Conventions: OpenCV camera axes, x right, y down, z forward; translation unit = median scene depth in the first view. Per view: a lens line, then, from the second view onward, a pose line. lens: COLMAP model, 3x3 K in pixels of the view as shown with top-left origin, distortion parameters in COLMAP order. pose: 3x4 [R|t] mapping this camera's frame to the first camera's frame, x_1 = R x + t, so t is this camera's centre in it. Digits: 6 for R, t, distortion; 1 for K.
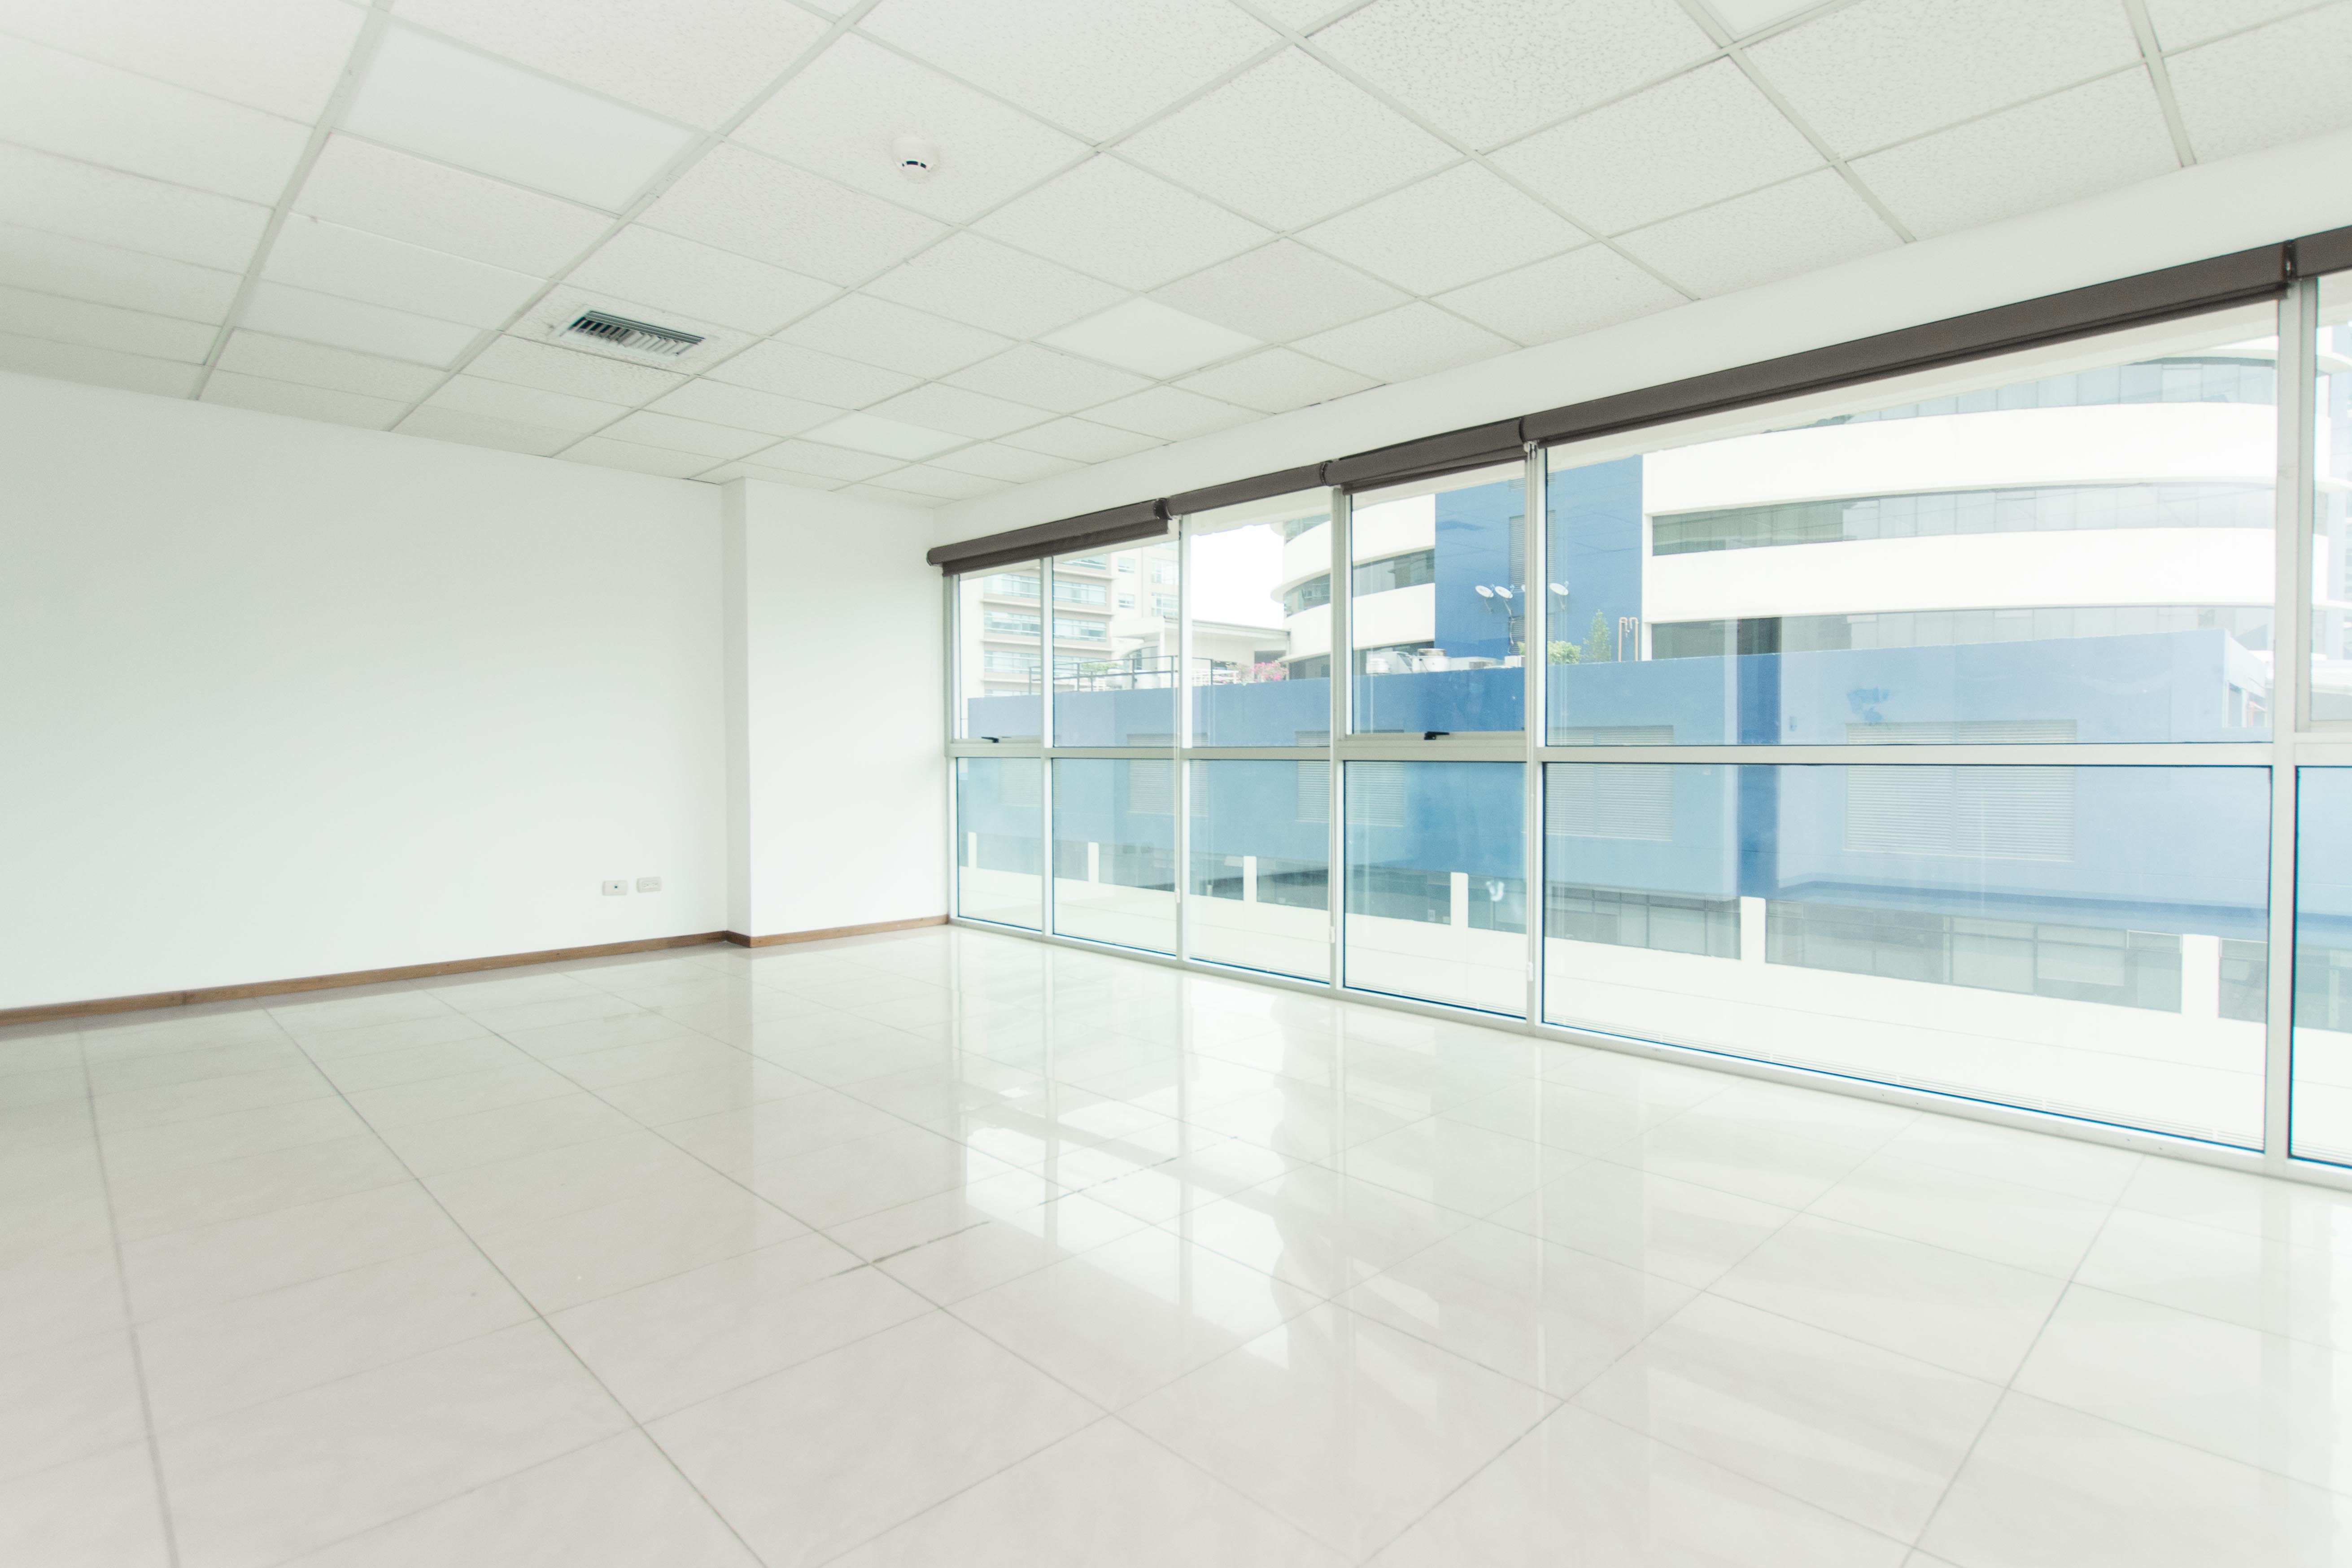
lens RADIAL K [[1160.6, 0, 1274.0], [0, 1160.6, 781.3], [0, 0, 1]] dist [0.000694, -0.000231]
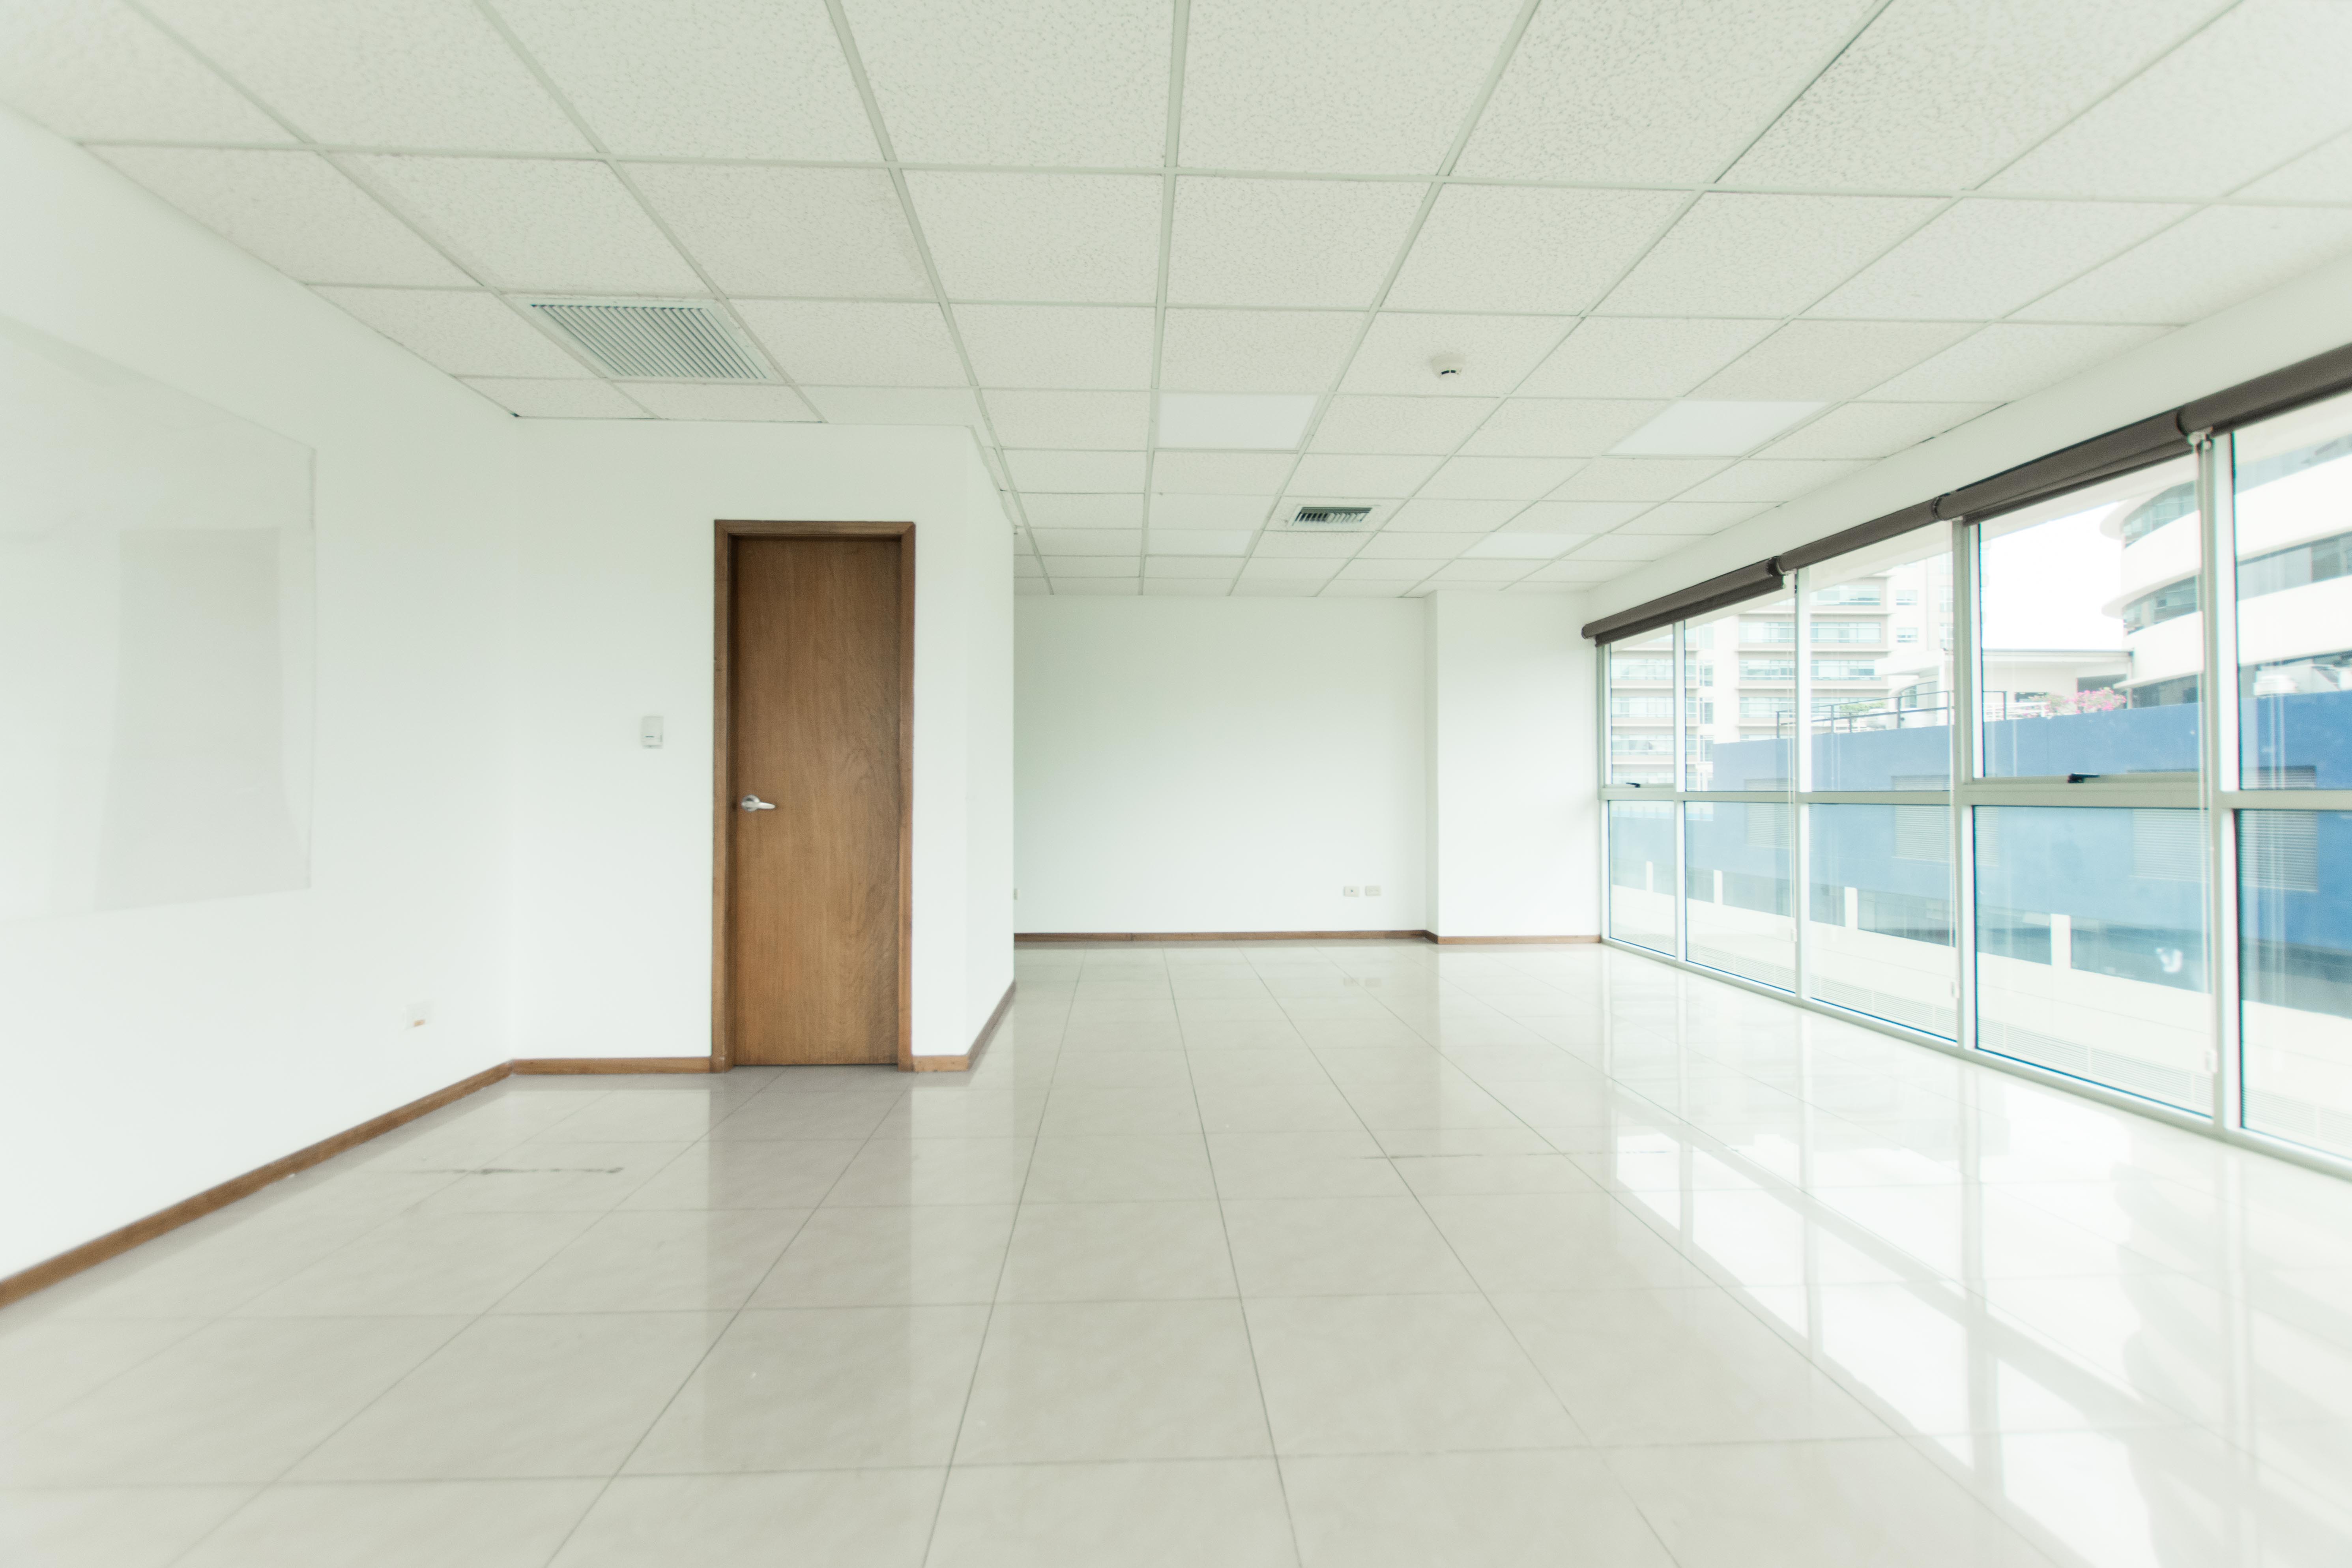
lens RADIAL K [[1018.8, 0, 1169.9], [0, 1018.8, 774.6], [0, 0, 1]] dist [0.003871, -0.000239]
pose [[0.705294, -0.014138, -0.708774, 0.142560], [-0.017447, 0.999152, -0.037292, -0.000532], [0.708700, 0.038668, 0.704450, -0.033595]]
